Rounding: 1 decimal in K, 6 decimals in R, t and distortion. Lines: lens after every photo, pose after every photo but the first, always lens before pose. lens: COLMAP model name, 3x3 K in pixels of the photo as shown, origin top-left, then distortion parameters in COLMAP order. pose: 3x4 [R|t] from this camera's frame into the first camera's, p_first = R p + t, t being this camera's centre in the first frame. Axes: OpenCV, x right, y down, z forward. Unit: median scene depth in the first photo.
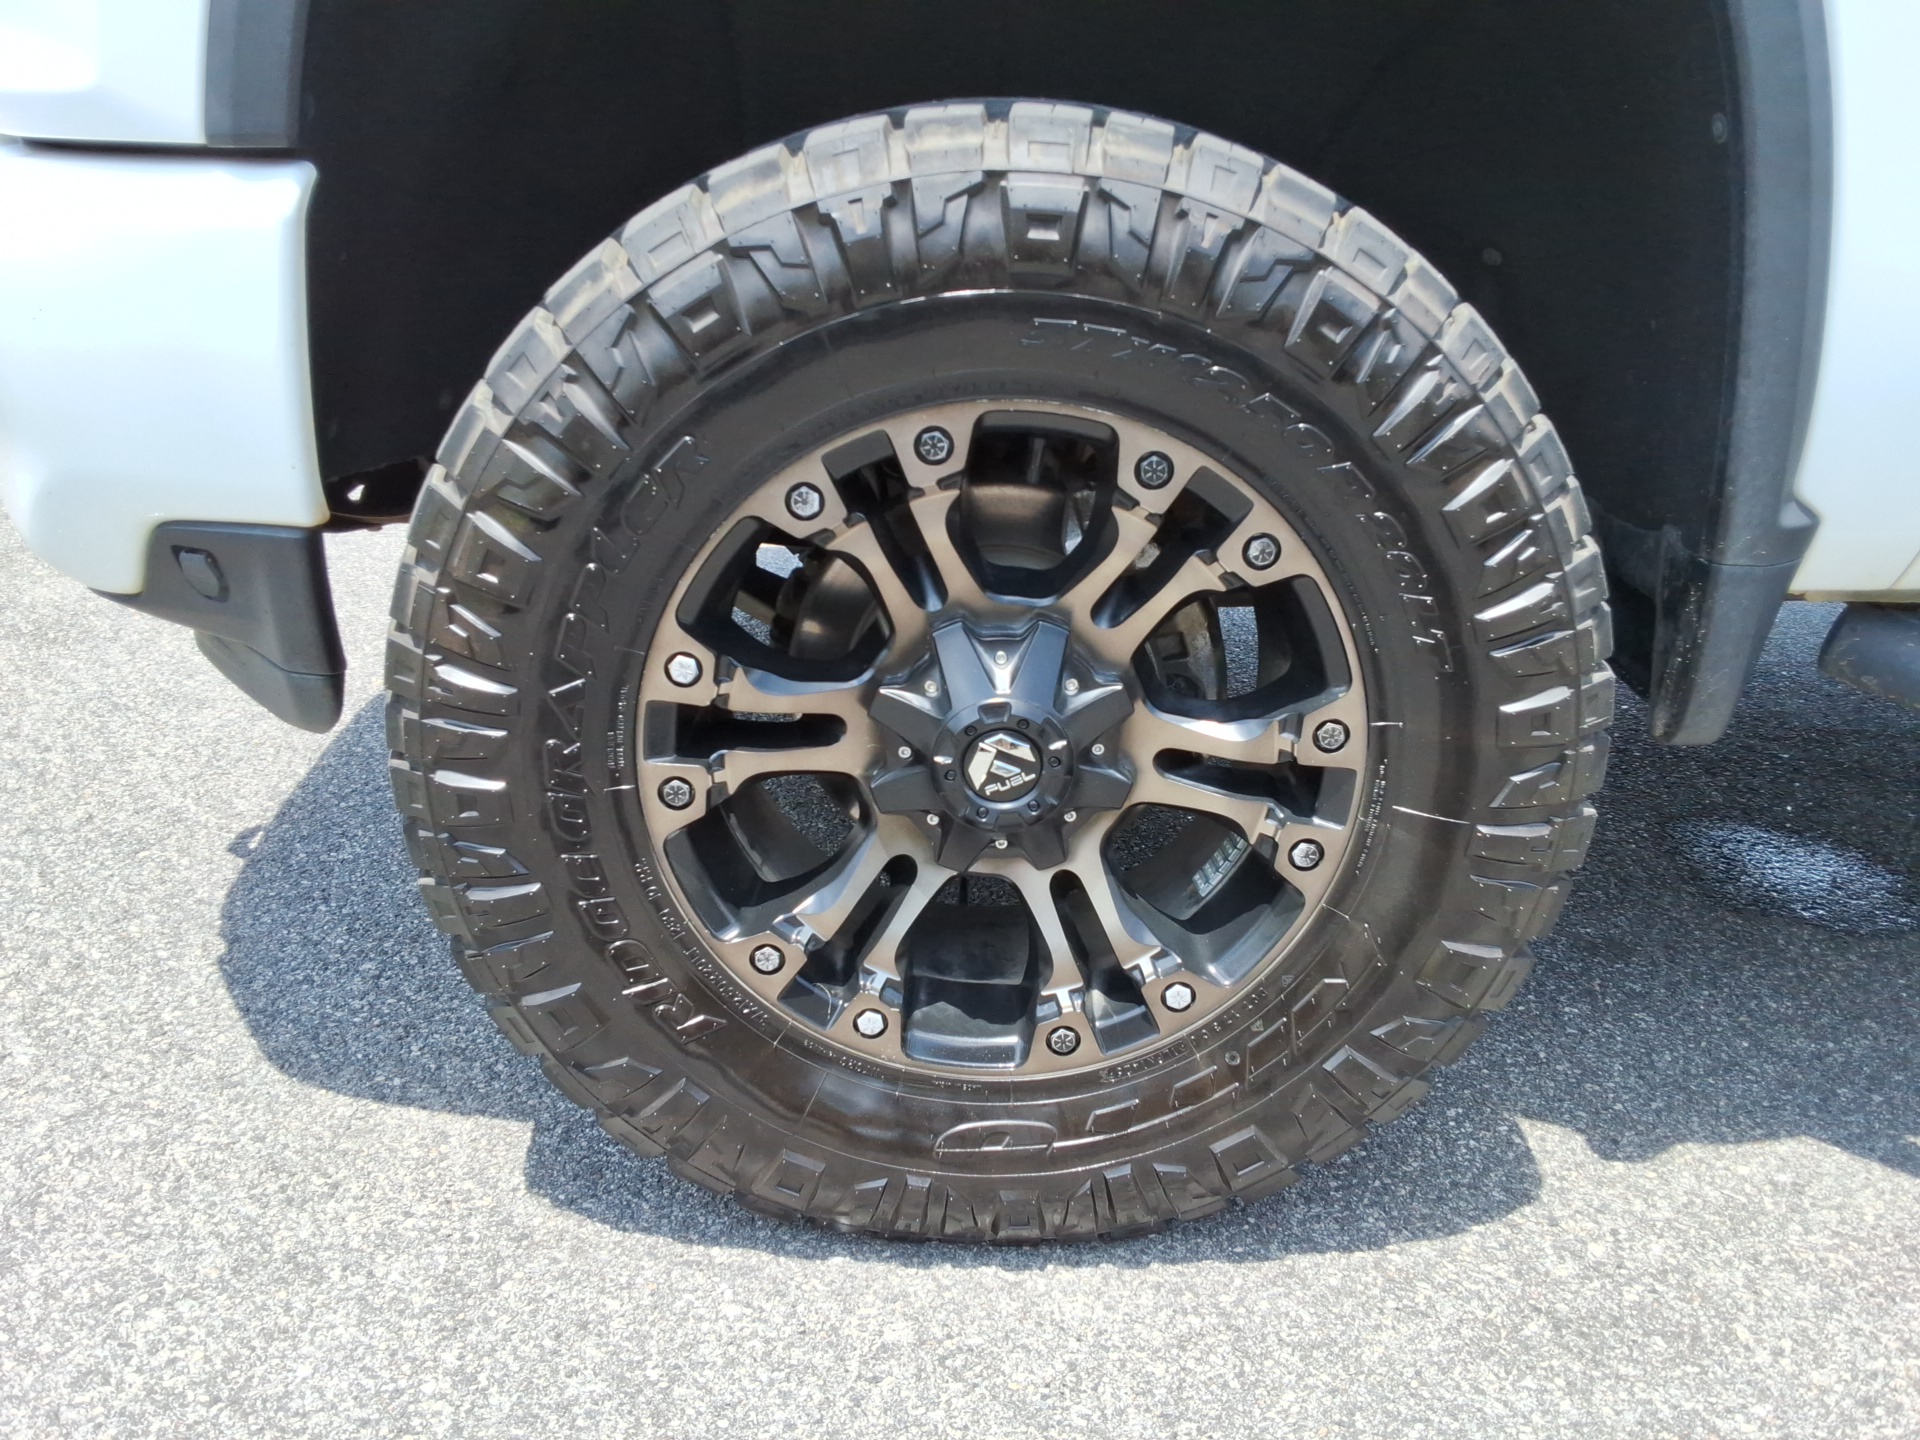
lens RADIAL K [[1508.8, 0, 971.7], [0, 1508.8, 679.6], [0, 0, 1]] dist [0.103998, -0.165629]
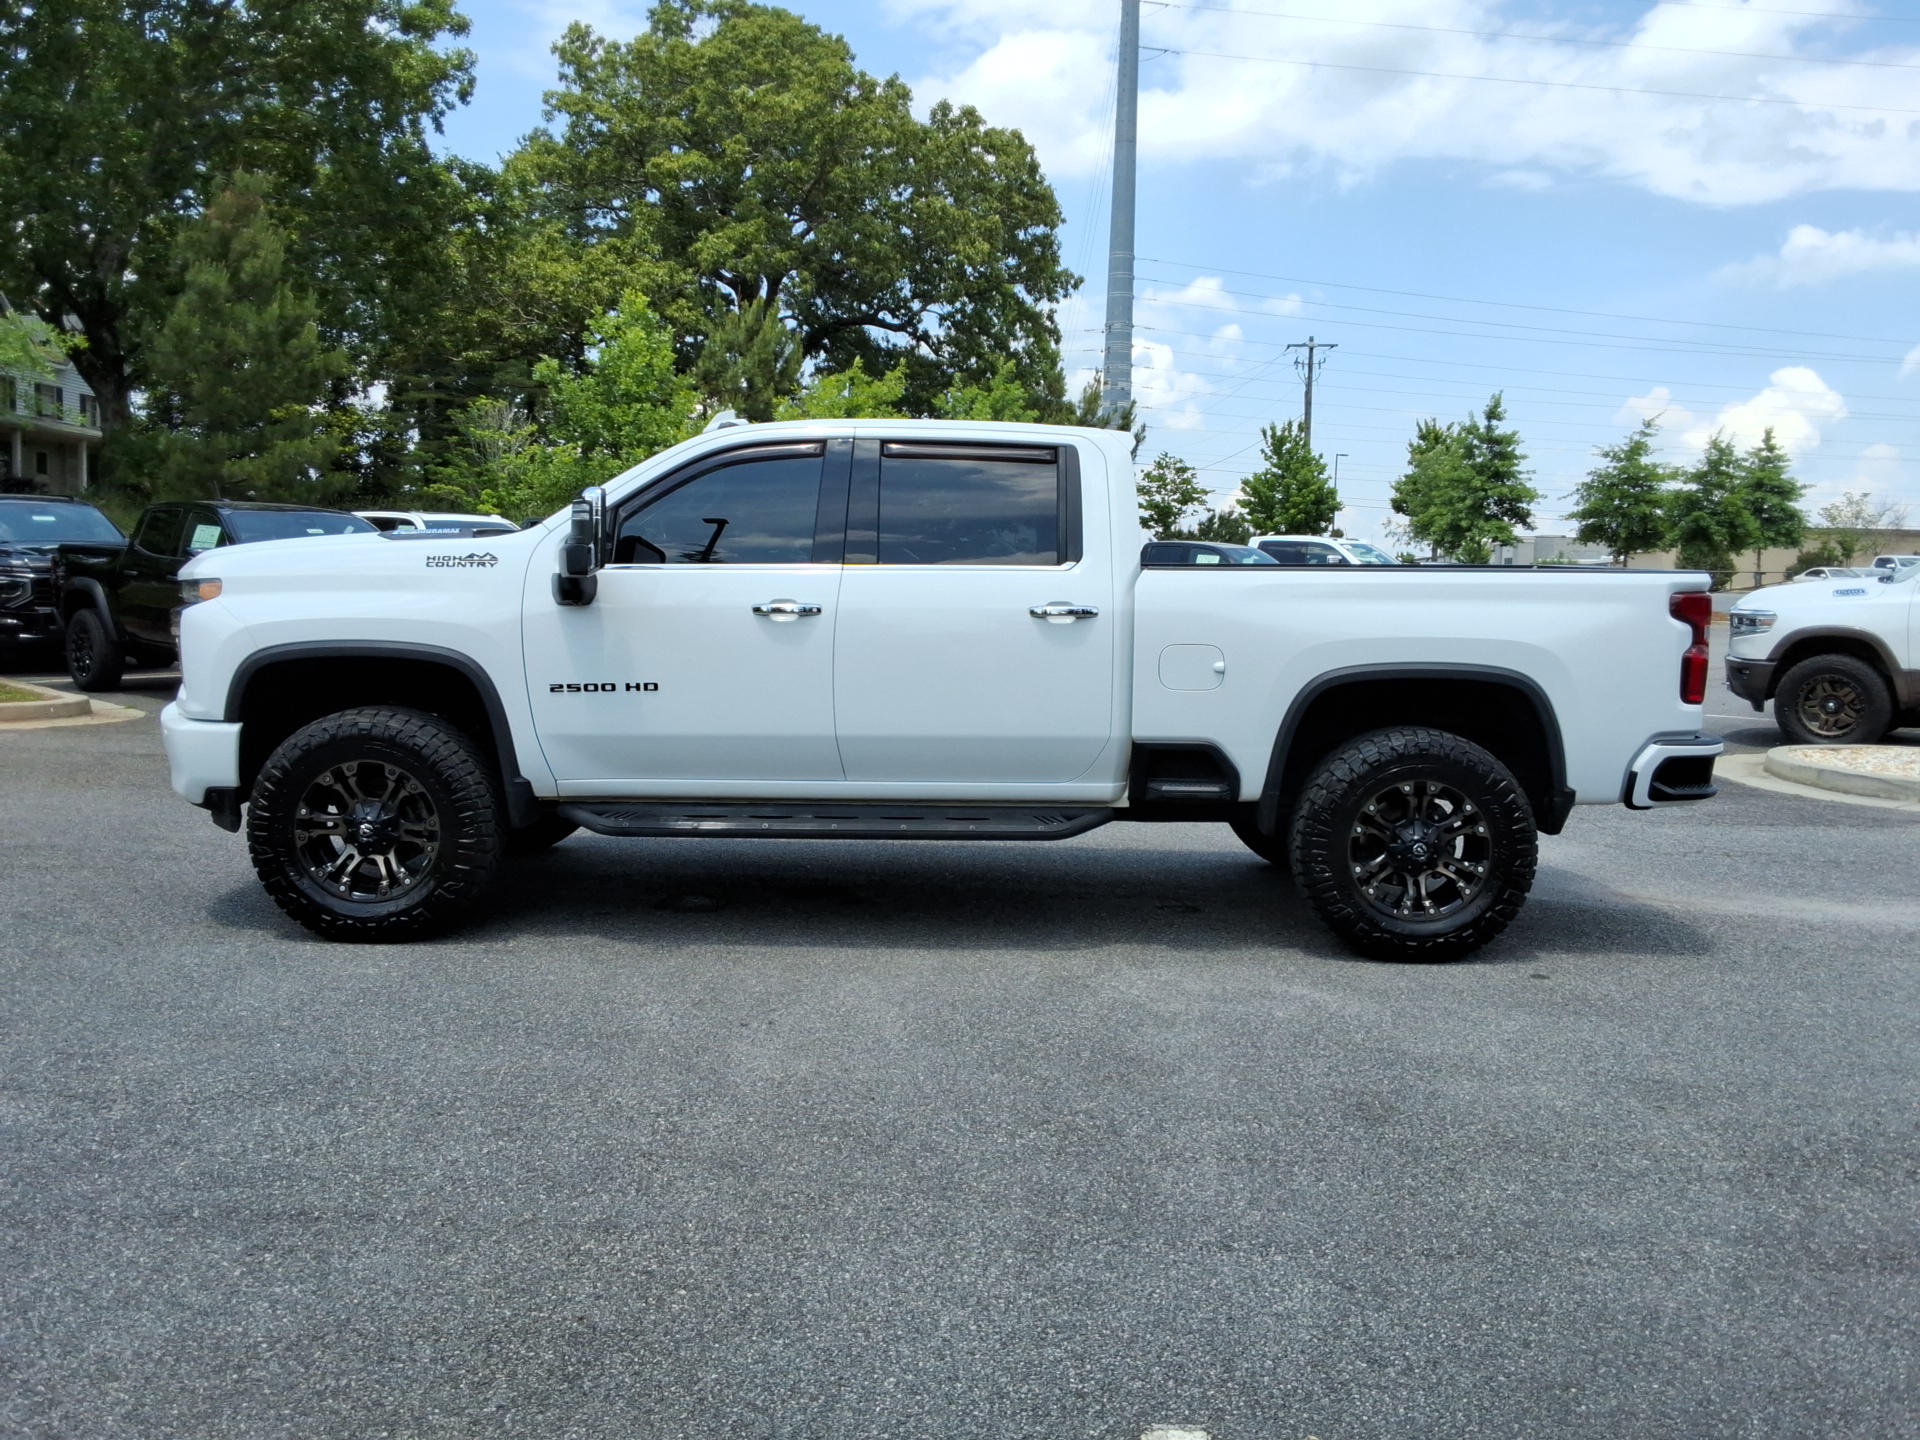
lens RADIAL K [[1556.3, 0, 986.7], [0, 1556.3, 708.1], [0, 0, 1]] dist [0.144511, -0.279020]
pose [[0.999811, -0.016294, -0.010650, 2.190262], [0.013263, 0.970679, -0.240014, 0.969680], [0.014248, 0.239827, 0.970711, -4.277083]]
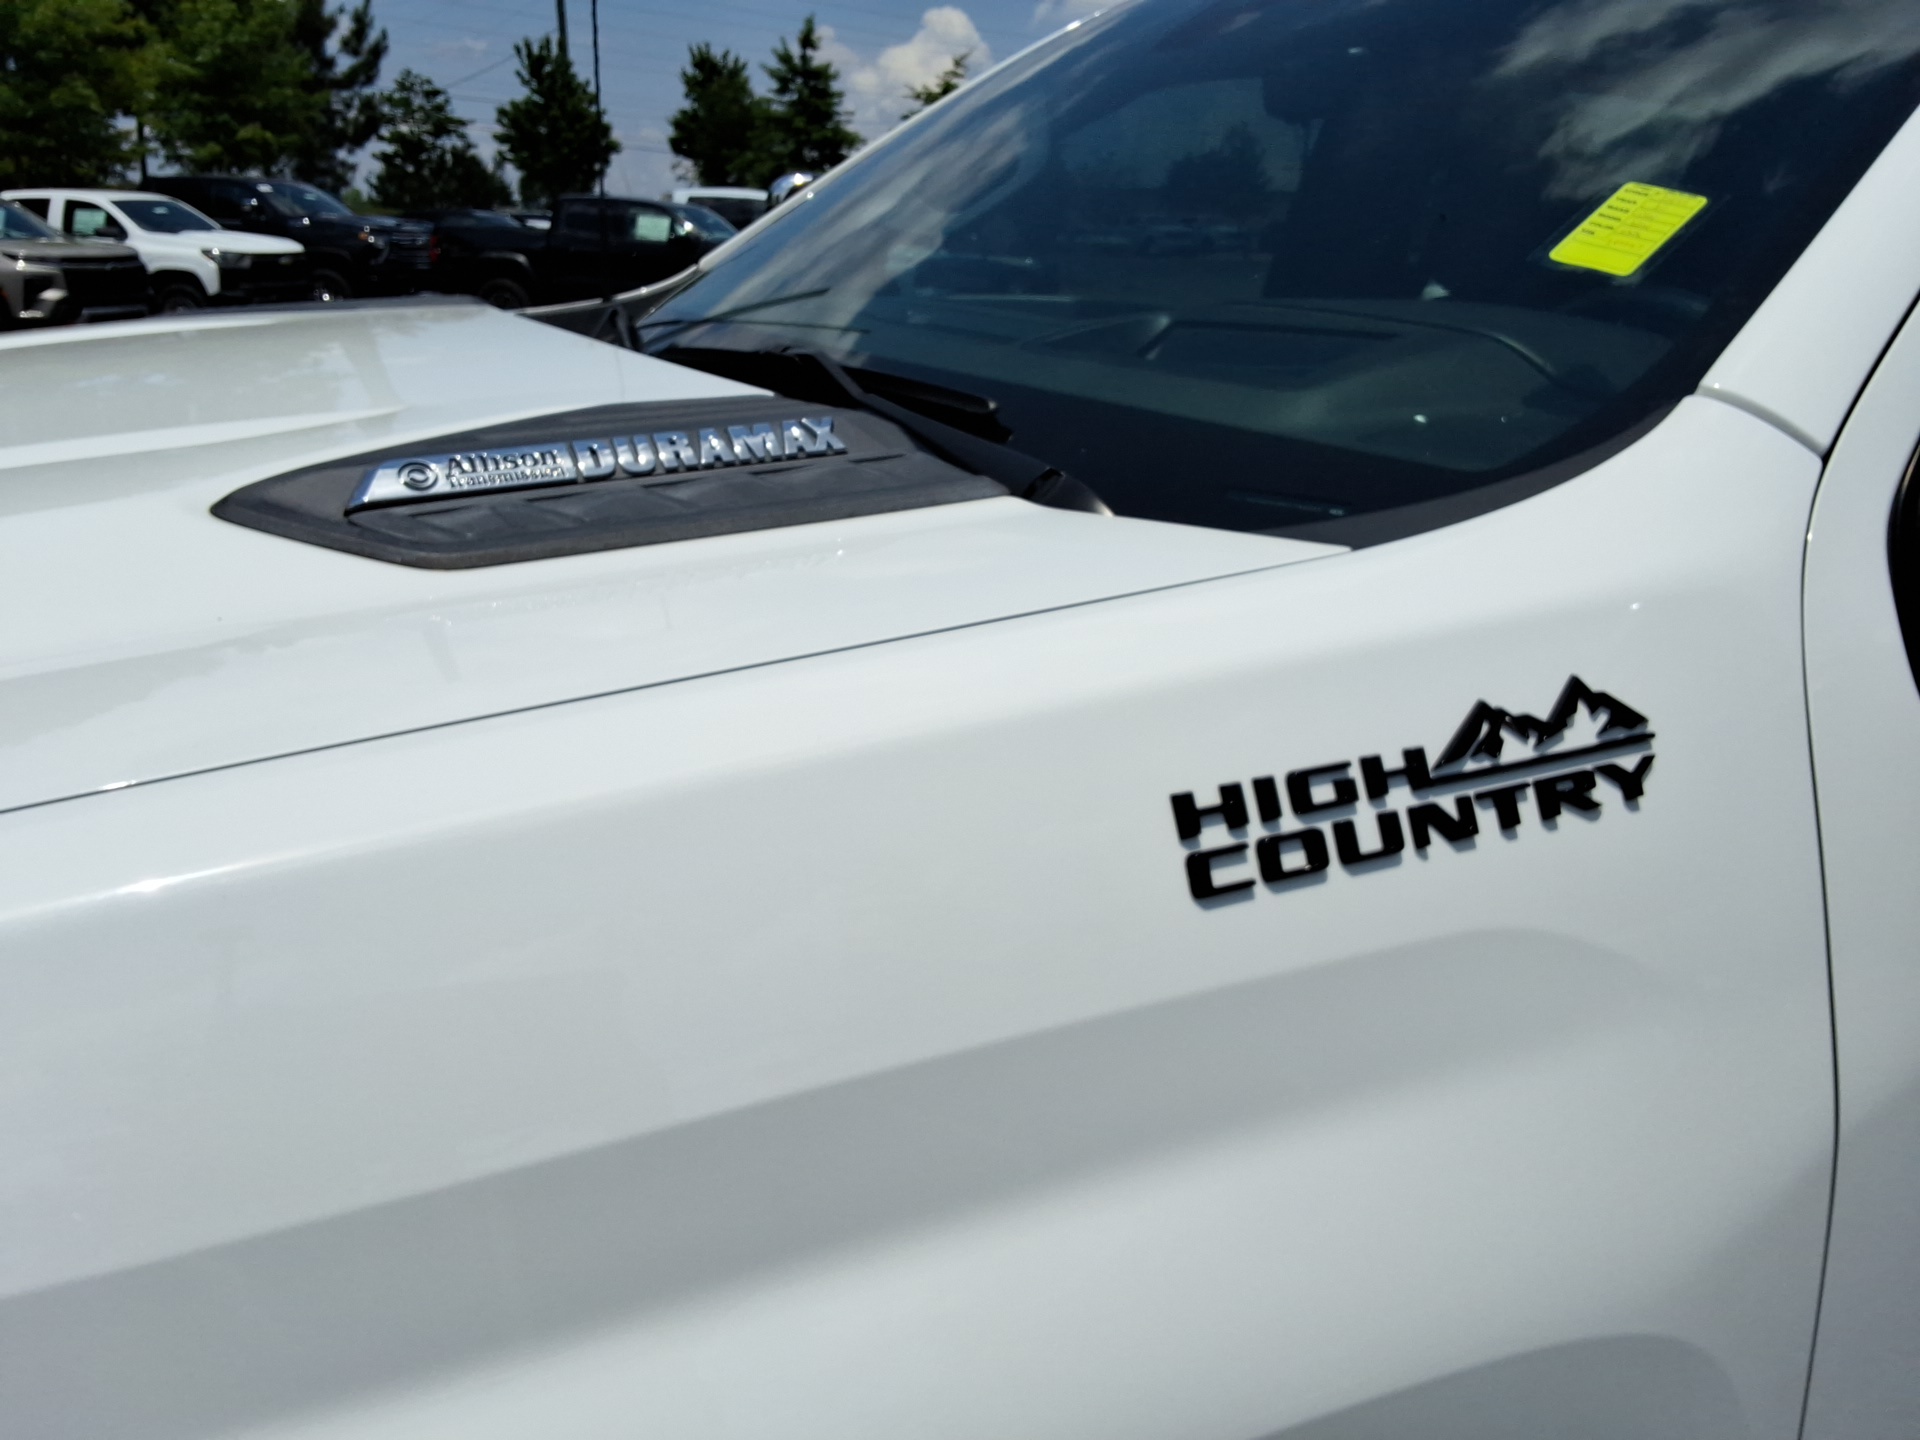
lens RADIAL K [[1551.2, 0, 975.2], [0, 1551.2, 707.8], [0, 0, 1]] dist [0.121014, -0.194895]
pose [[0.884985, -0.159541, 0.437433, -0.058744], [0.168914, 0.985472, 0.017687, -0.896031], [-0.433900, 0.058236, 0.899077, 0.299923]]
